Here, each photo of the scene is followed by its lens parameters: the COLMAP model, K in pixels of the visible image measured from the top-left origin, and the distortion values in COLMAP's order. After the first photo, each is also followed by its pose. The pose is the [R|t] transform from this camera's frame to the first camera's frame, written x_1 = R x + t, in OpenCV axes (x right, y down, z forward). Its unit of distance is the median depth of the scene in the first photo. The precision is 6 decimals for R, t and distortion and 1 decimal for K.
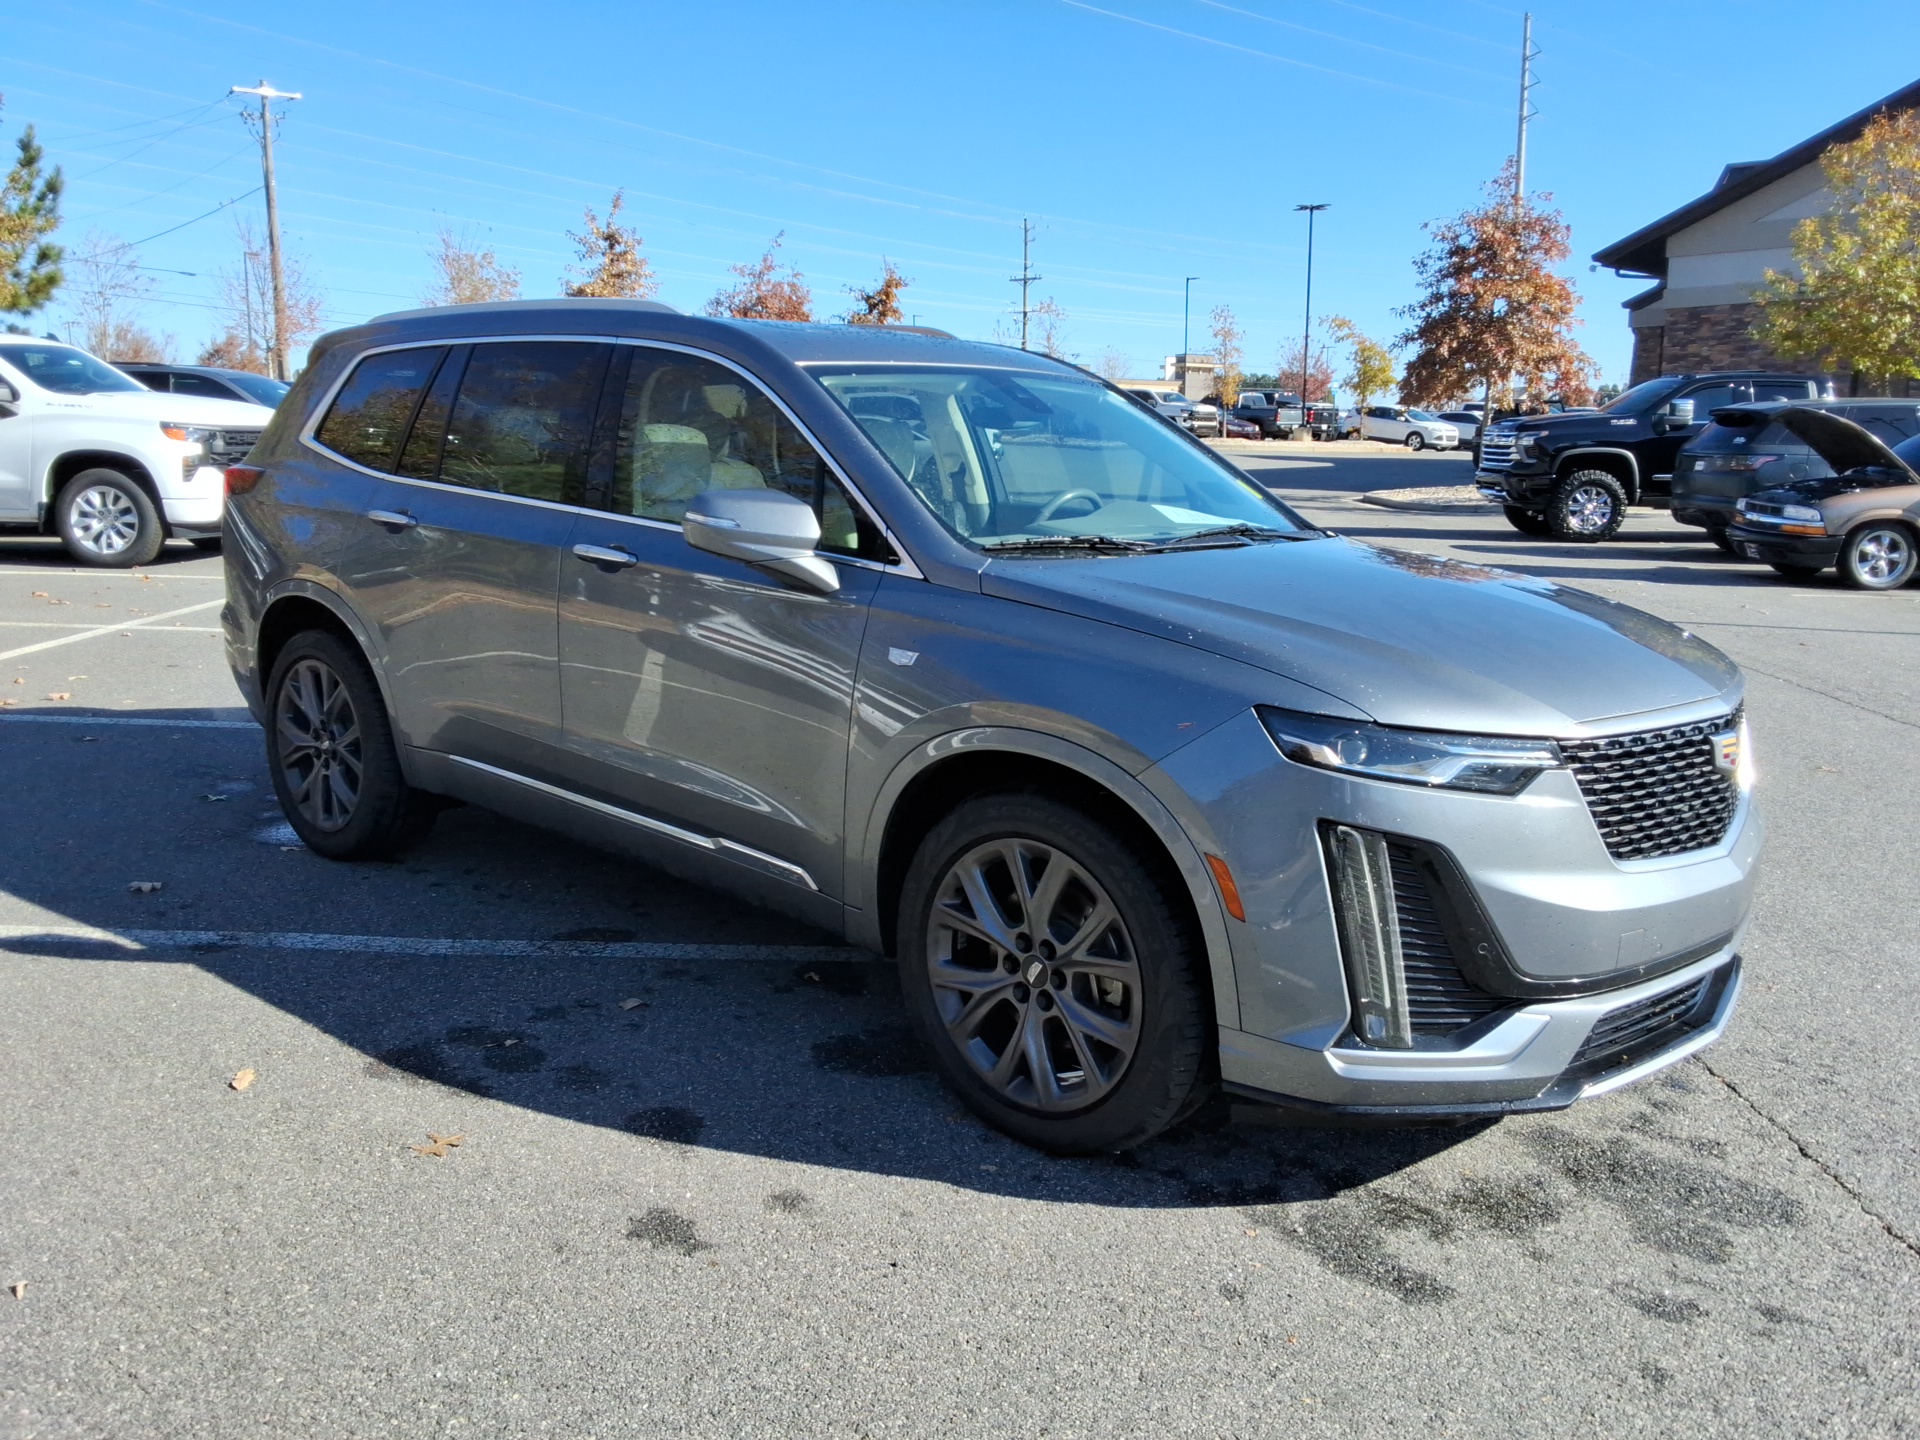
lens RADIAL K [[1546.3, 0, 969.2], [0, 1546.3, 719.0], [0, 0, 1]] dist [0.097171, -0.145607]
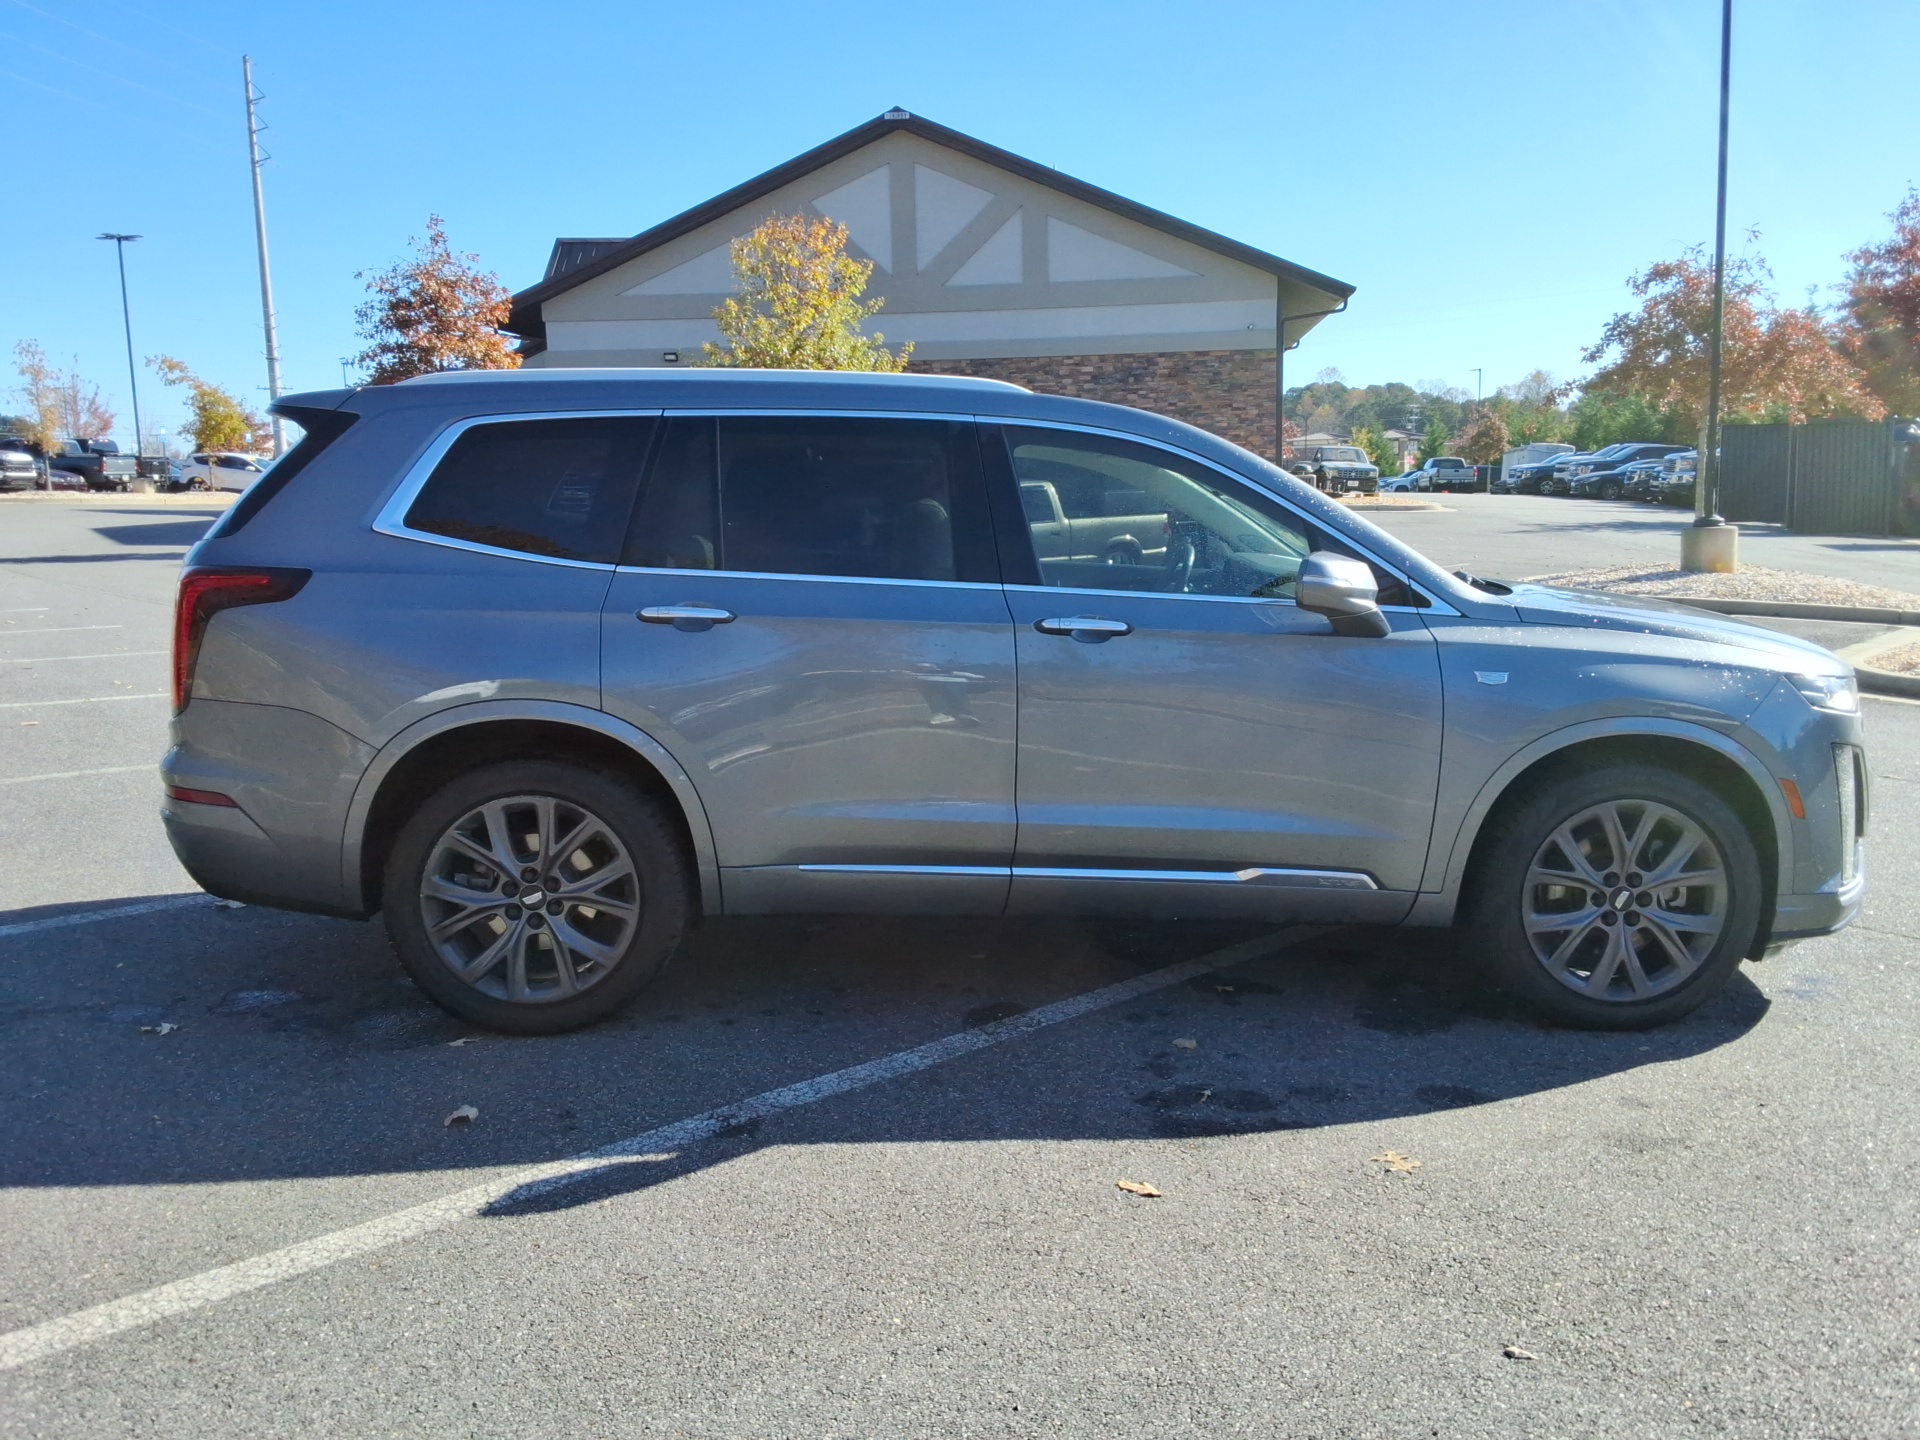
lens RADIAL K [[1546.3, 0, 997.4], [0, 1546.3, 704.1], [0, 0, 1]] dist [0.097171, -0.145607]
pose [[0.713473, -0.111335, 0.691780, -0.133852], [0.138396, 0.990237, 0.016633, -0.010631], [-0.686879, 0.083872, 0.721916, 0.041021]]
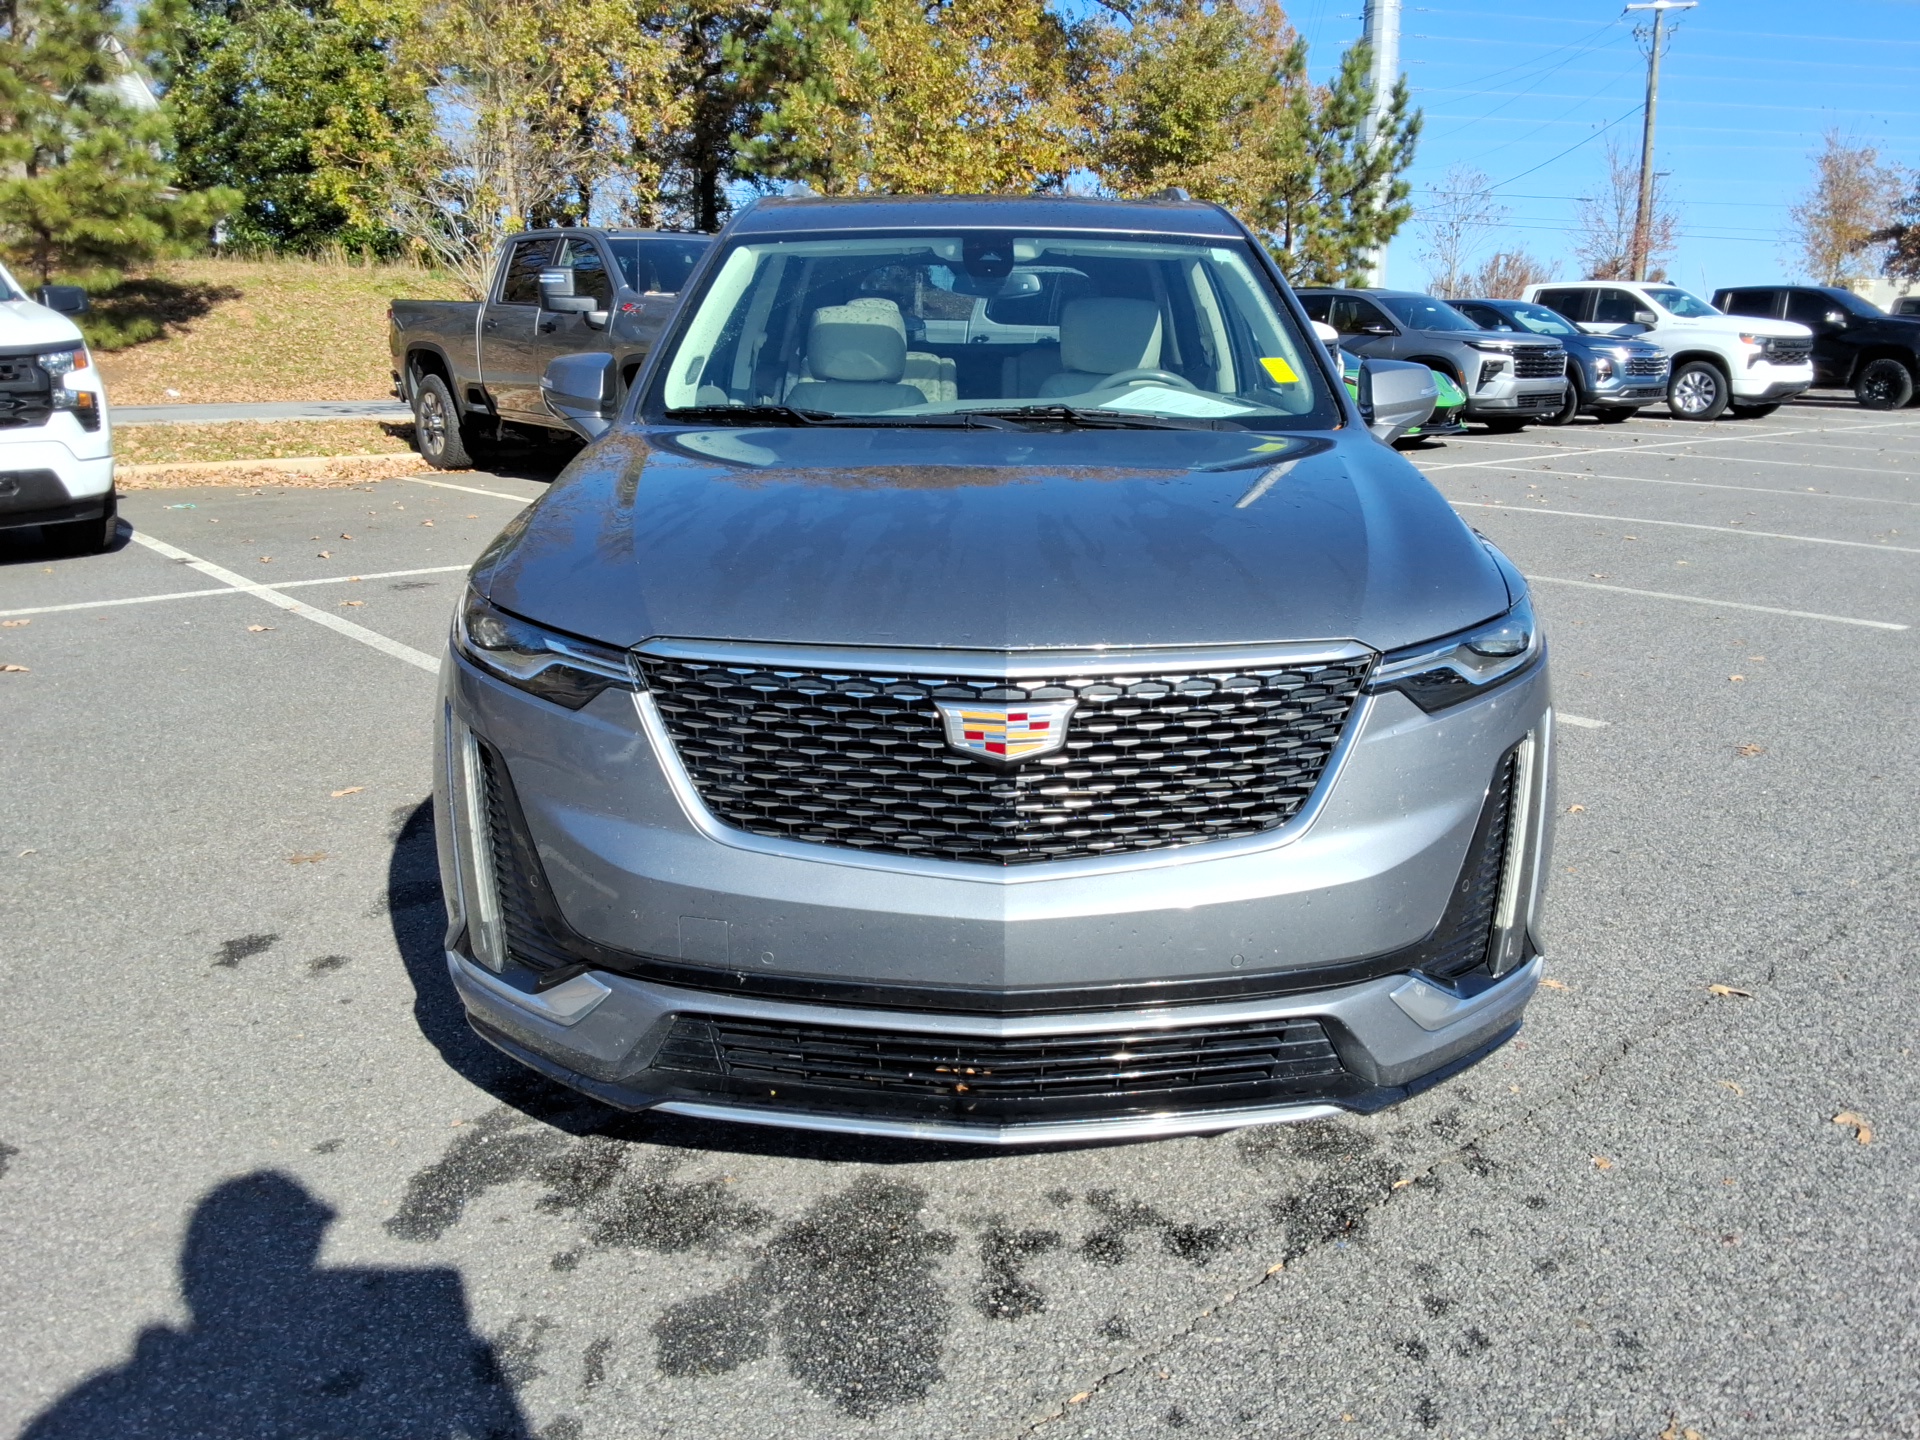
lens RADIAL K [[1546.3, 0, 948.9], [0, 1546.3, 699.7], [0, 0, 1]] dist [0.097171, -0.145607]
pose [[0.649621, 0.157685, -0.743726, 0.108659], [-0.132636, 0.986758, 0.093359, -0.005974], [0.748599, 0.037997, 0.661934, 0.059960]]
